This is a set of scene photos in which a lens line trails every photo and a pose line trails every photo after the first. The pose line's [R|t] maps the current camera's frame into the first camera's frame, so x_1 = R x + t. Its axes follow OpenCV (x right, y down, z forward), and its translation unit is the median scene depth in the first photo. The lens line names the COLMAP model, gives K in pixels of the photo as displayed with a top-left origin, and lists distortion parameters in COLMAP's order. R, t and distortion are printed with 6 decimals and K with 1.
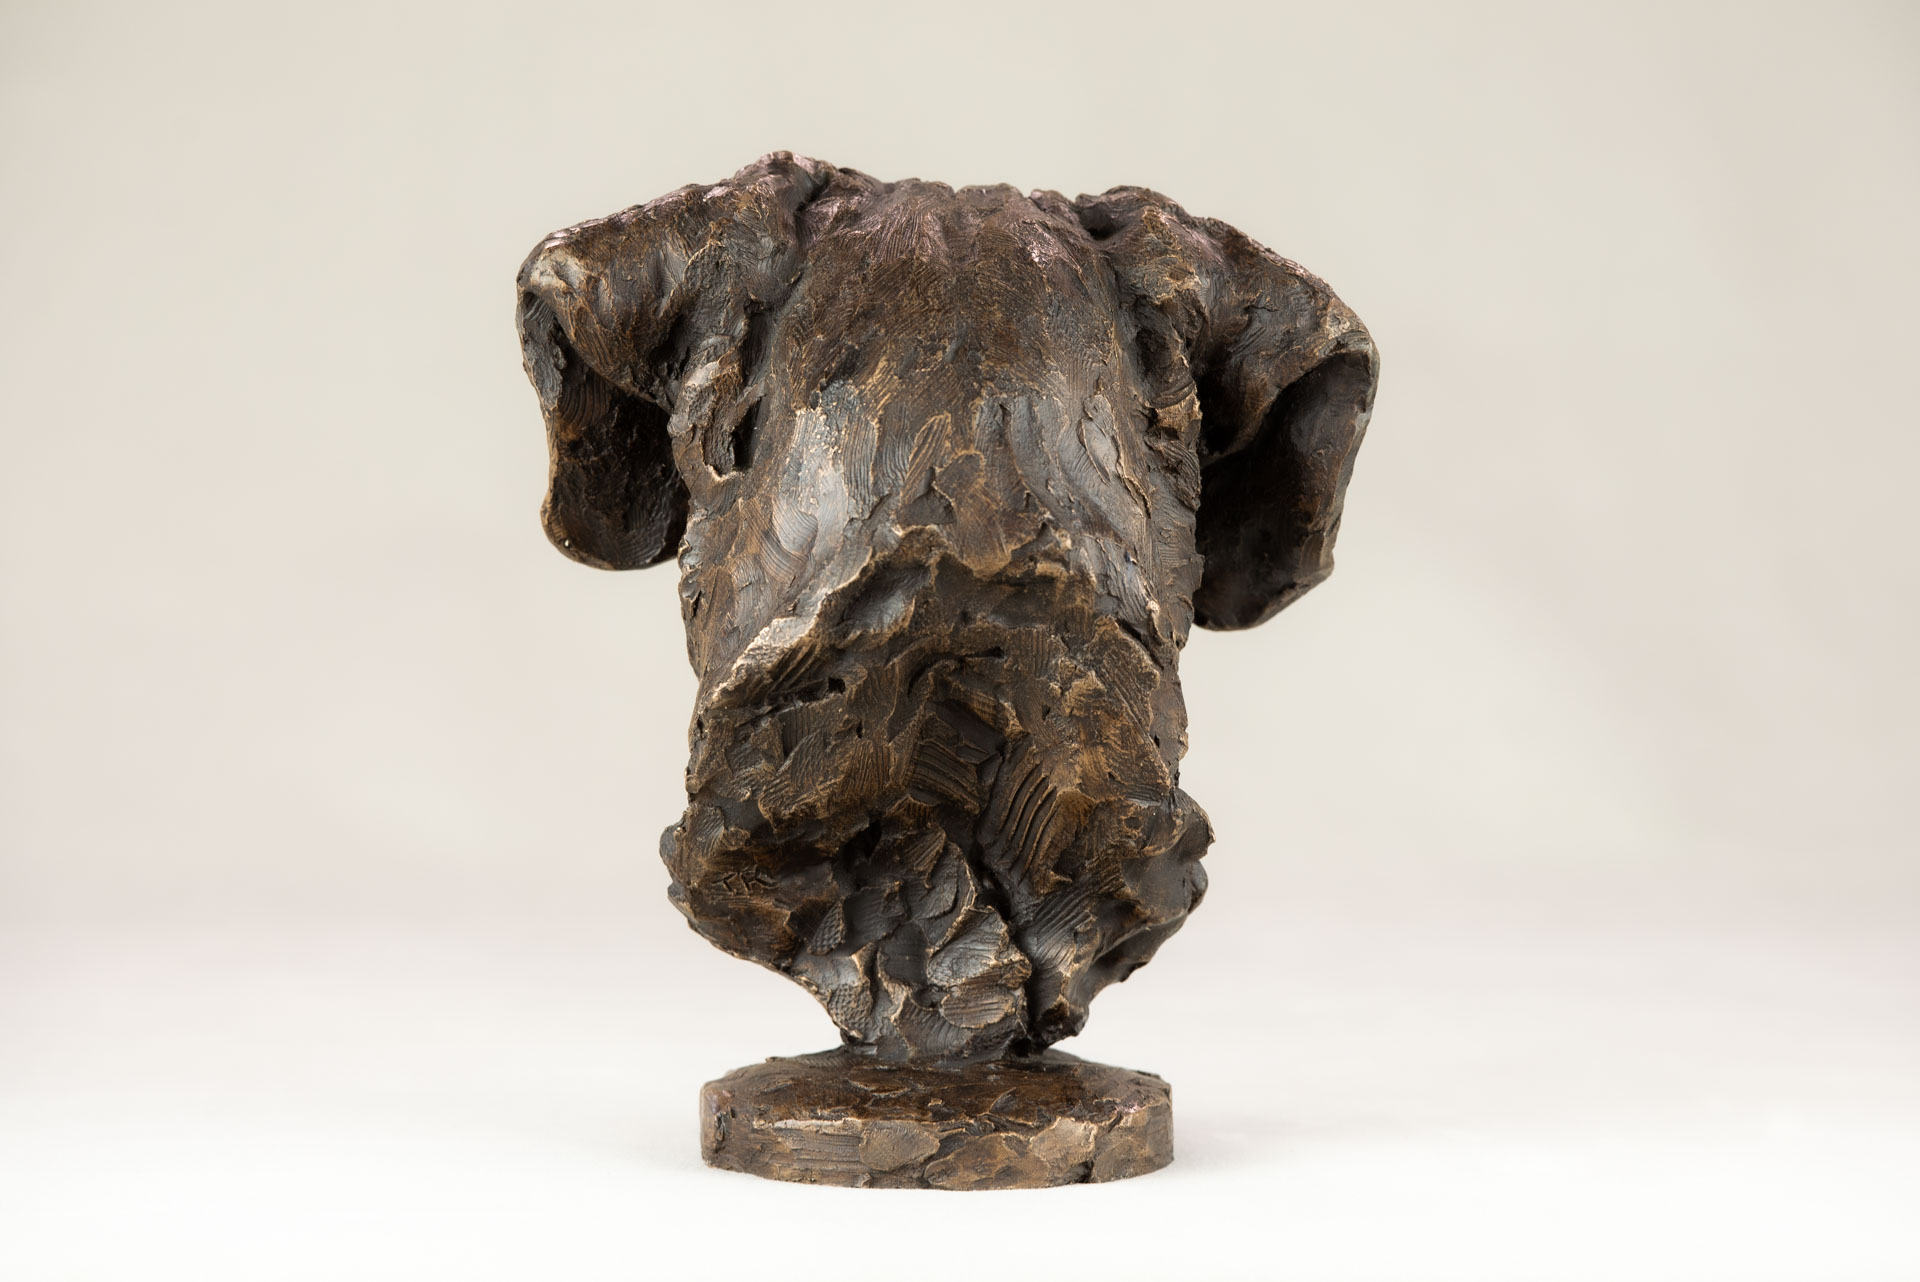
lens RADIAL K [[9747.6, 0, 960.0], [0, 9747.6, 641.0], [0, 0, 1]] dist [0.072301, 0.073102]
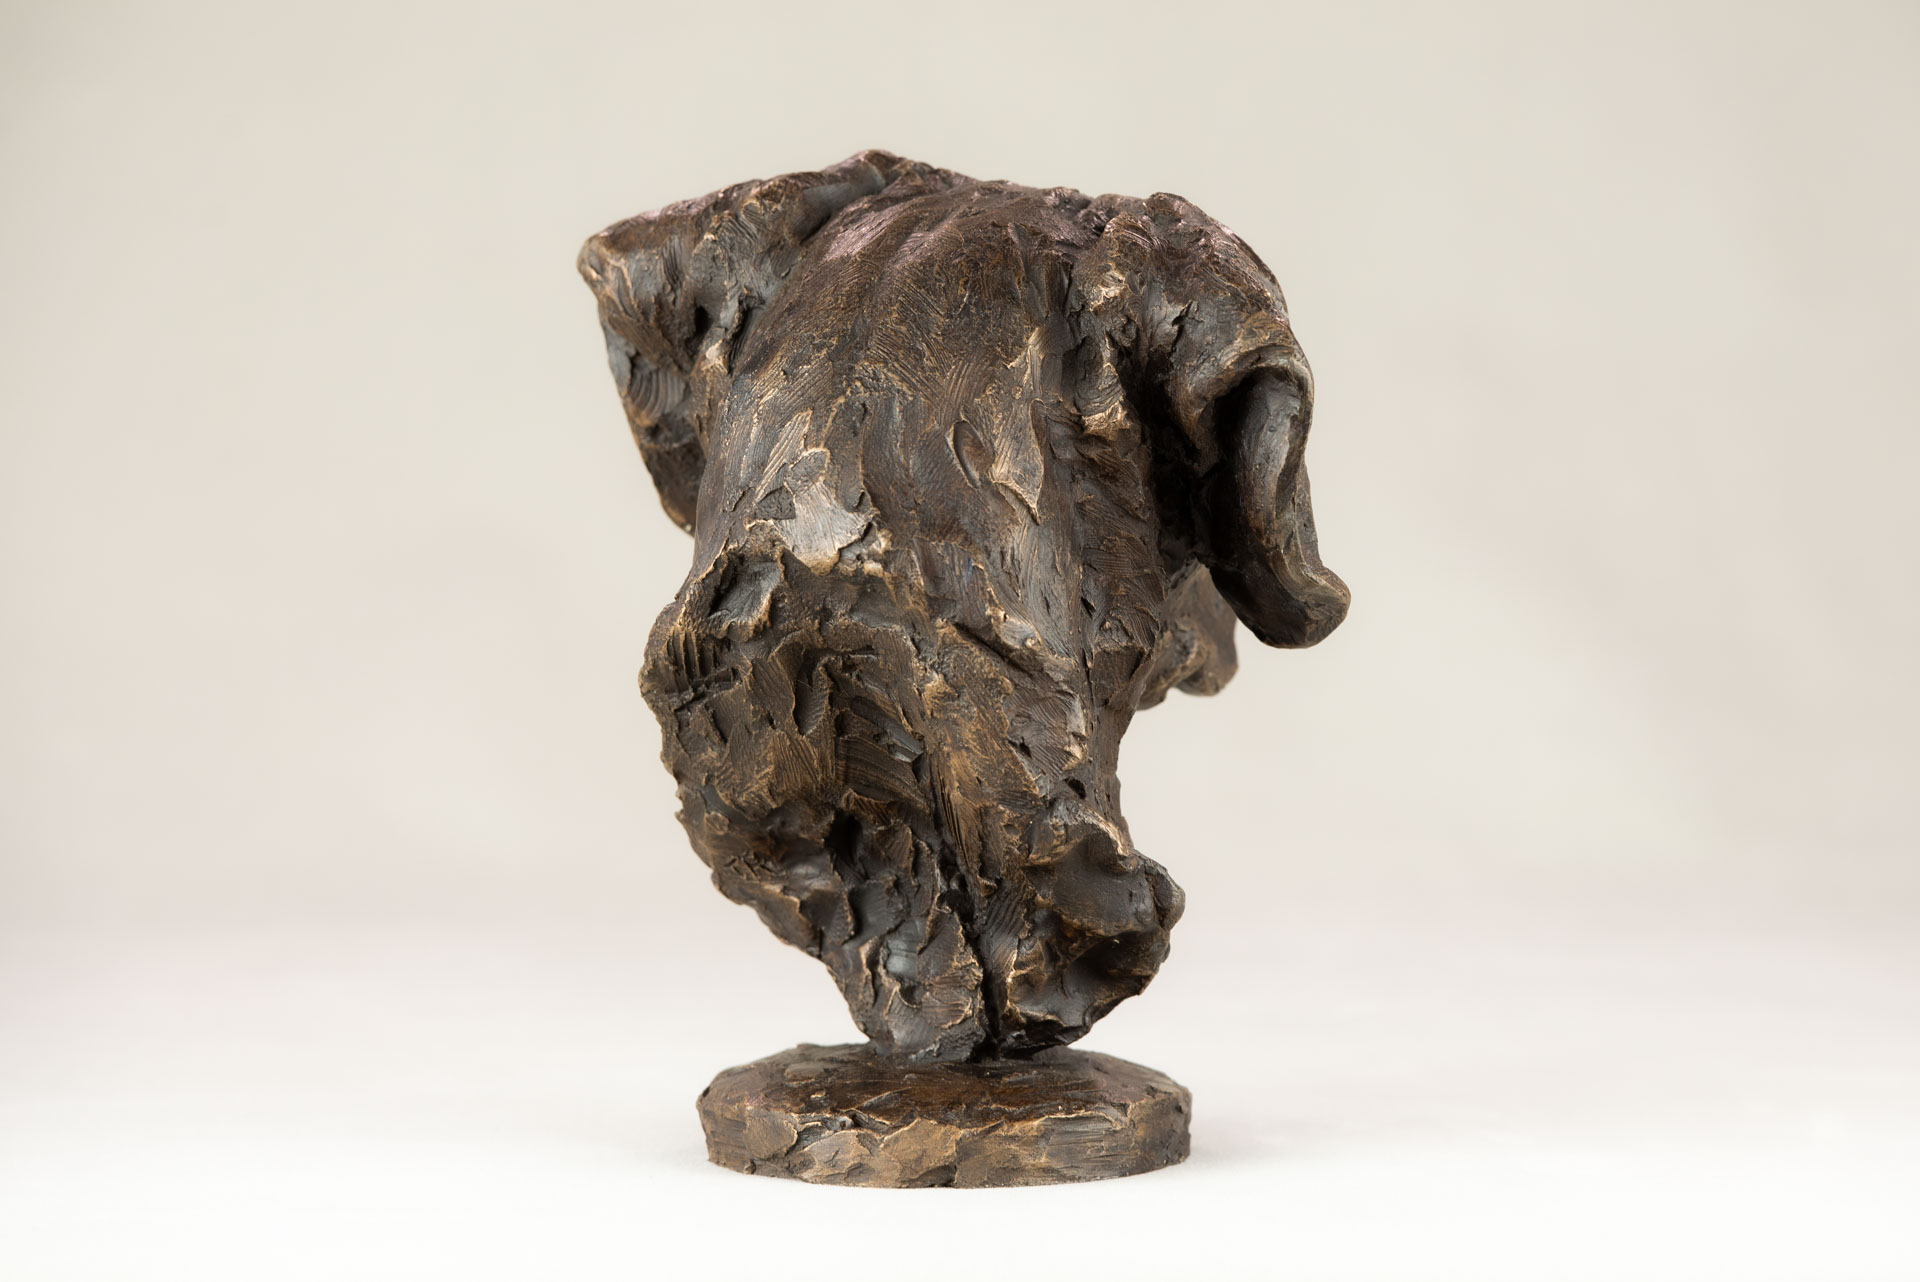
lens RADIAL K [[9747.6, 0, 960.0], [0, 9747.6, 641.0], [0, 0, 1]] dist [0.072301, 0.073102]
pose [[0.863877, 0.050752, -0.501139, 0.507310], [-0.052709, 0.998557, 0.010266, -0.010456], [0.500937, 0.017546, 0.865306, 0.135198]]
